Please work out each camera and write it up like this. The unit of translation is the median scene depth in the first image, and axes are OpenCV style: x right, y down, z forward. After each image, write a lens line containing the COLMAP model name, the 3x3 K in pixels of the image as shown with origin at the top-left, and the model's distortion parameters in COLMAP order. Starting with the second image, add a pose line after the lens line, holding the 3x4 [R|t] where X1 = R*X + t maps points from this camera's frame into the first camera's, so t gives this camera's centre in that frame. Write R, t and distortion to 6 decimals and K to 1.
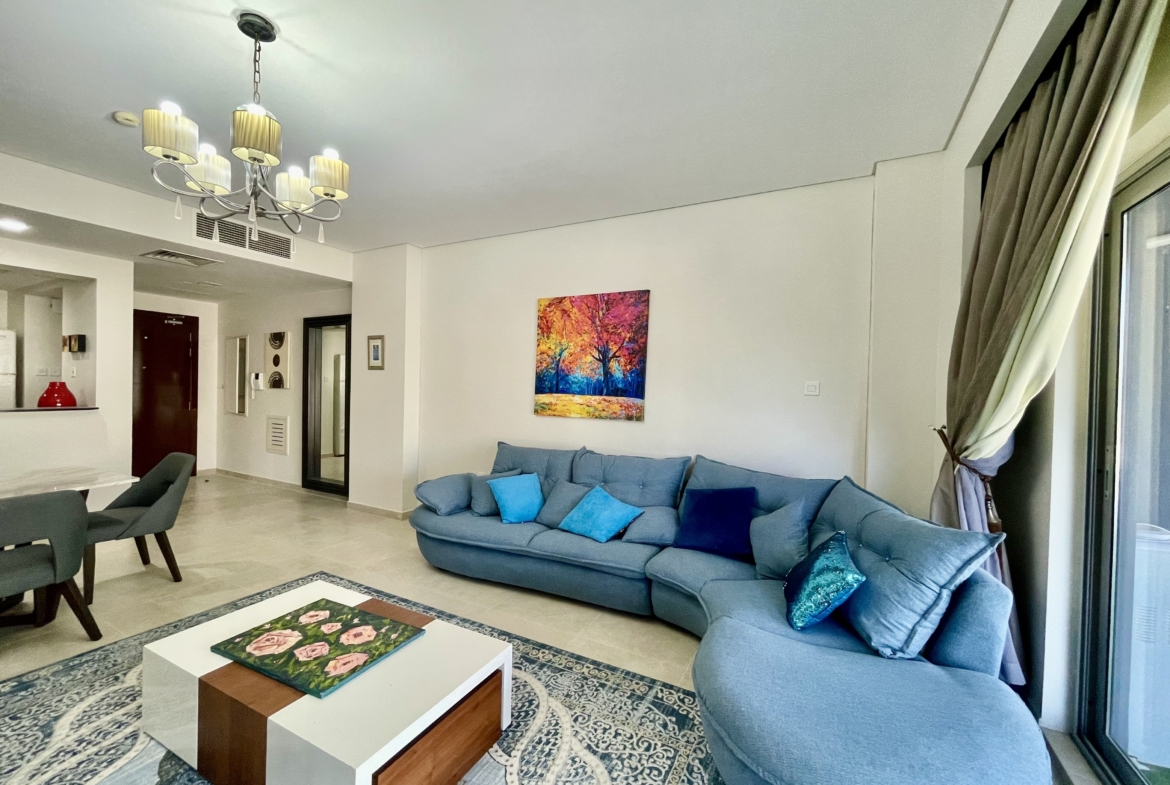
lens RADIAL K [[479.2, 0, 585.0], [0, 479.2, 392.5], [0, 0, 1]] dist [-0.001826, -0.000101]
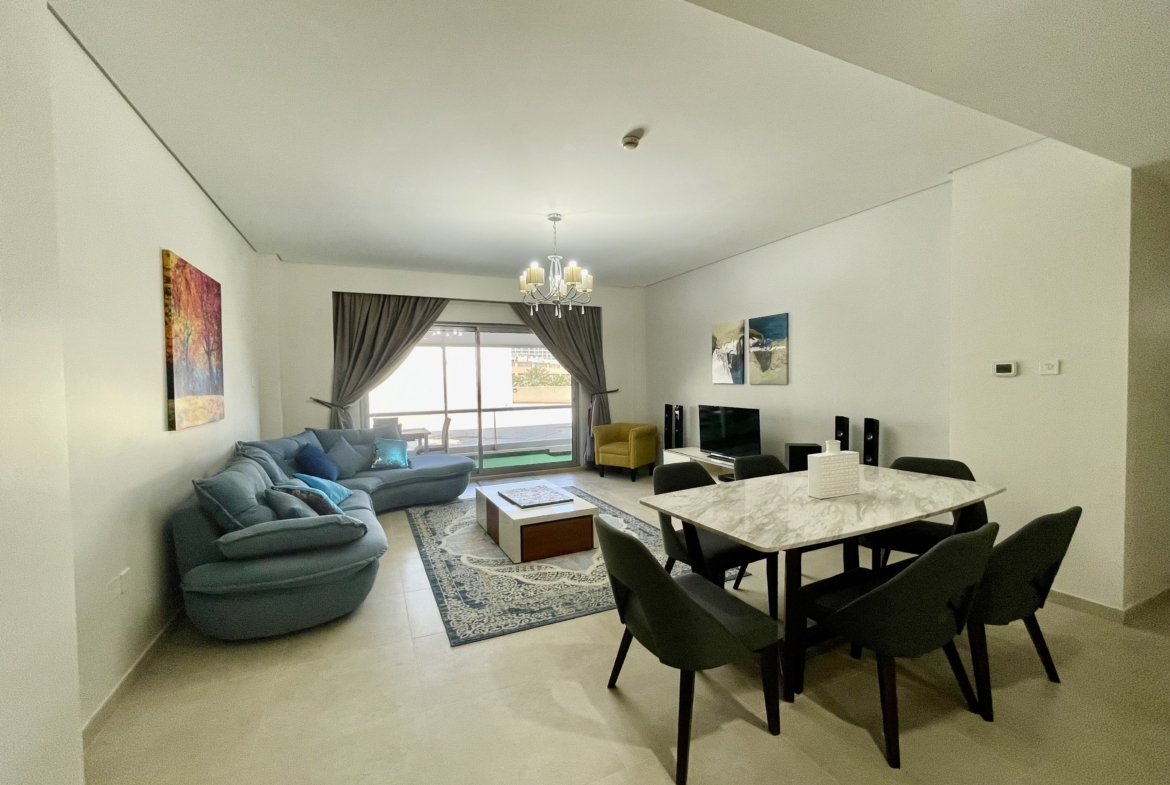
lens RADIAL K [[479.2, 0, 585.0], [0, 479.2, 392.5], [0, 0, 1]] dist [-0.001826, -0.000101]
pose [[-0.799982, -0.027921, 0.599374, -0.791041], [0.005187, 0.998558, 0.053439, -0.031277], [-0.600001, 0.045859, -0.798683, 1.005672]]
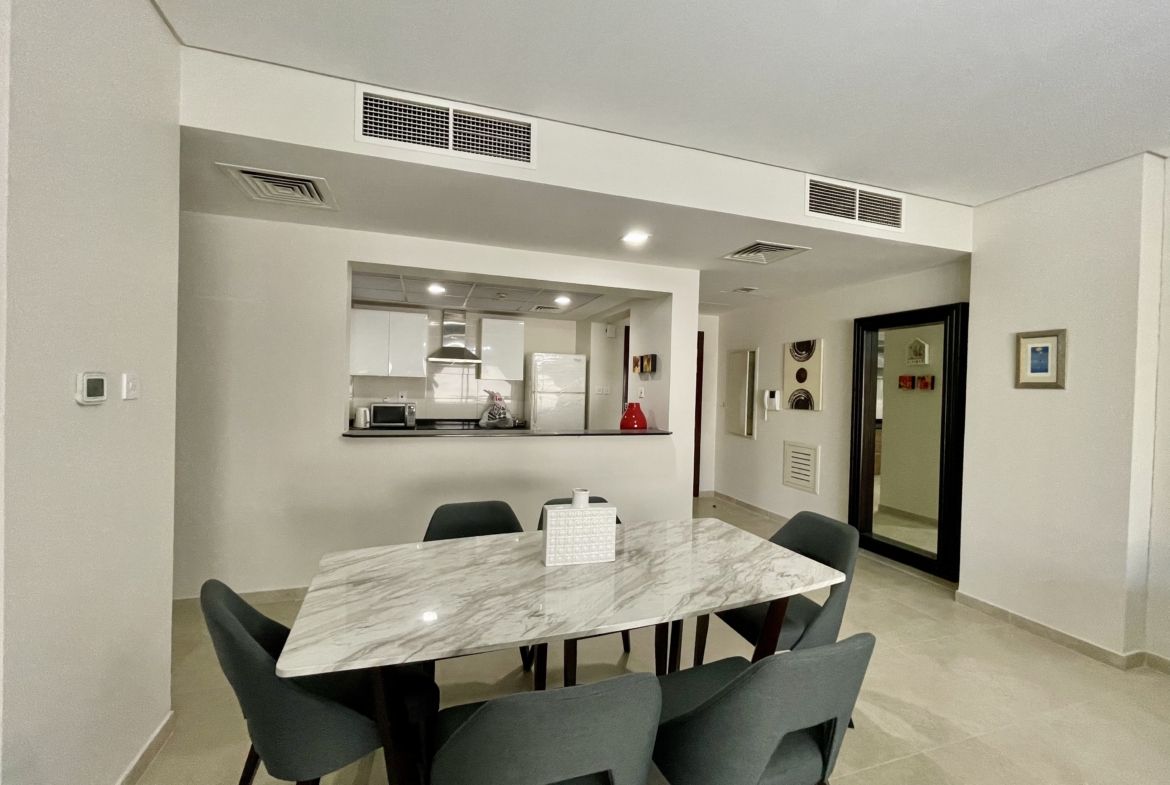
lens RADIAL K [[479.2, 0, 585.0], [0, 479.2, 392.5], [0, 0, 1]] dist [-0.001826, -0.000101]
pose [[0.731636, 0.000967, -0.681695, -0.441894], [-0.014274, 0.999801, -0.013902, -0.026264], [0.681546, 0.019902, 0.731505, 0.183768]]
